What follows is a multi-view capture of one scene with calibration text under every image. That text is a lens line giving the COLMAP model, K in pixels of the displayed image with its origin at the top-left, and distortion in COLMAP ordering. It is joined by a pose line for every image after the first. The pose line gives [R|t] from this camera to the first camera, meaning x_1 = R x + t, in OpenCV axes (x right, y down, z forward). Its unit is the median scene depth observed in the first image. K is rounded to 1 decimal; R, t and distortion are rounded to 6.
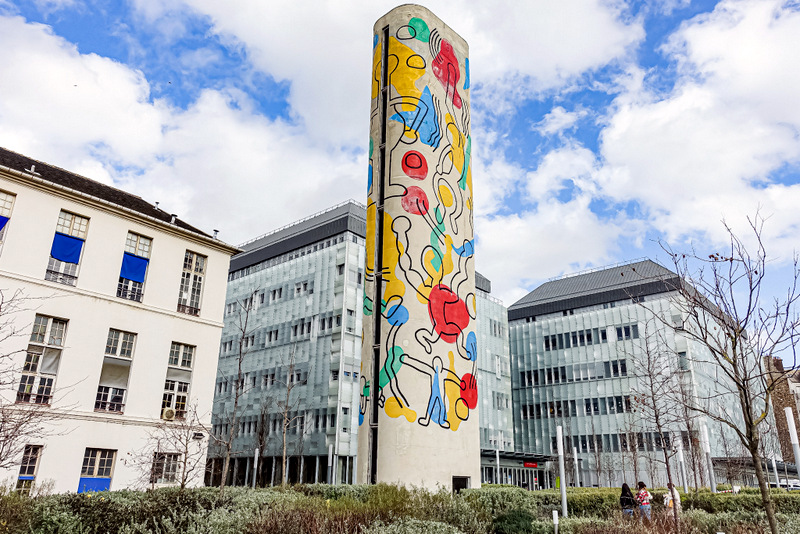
lens RADIAL K [[585.0, 0, 399.2], [0, 585.0, 273.7], [0, 0, 1]] dist [-0.002596, 0.001232]
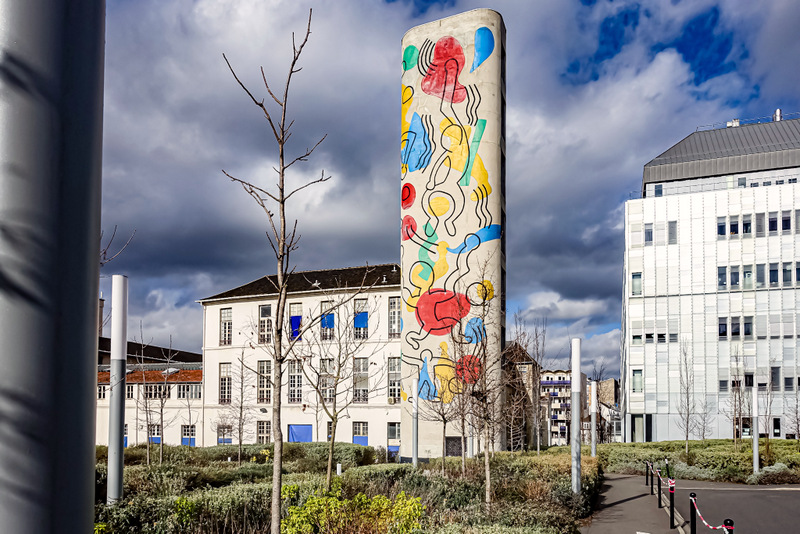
lens RADIAL K [[573.9, 0, 433.8], [0, 573.9, 407.1], [0, 0, 1]] dist [-0.001590, -0.001469]
pose [[0.401614, -0.040247, -0.914924, 1.138496], [0.311564, 0.945447, 0.095174, 0.135440], [0.861182, -0.323281, 0.392245, 0.438214]]
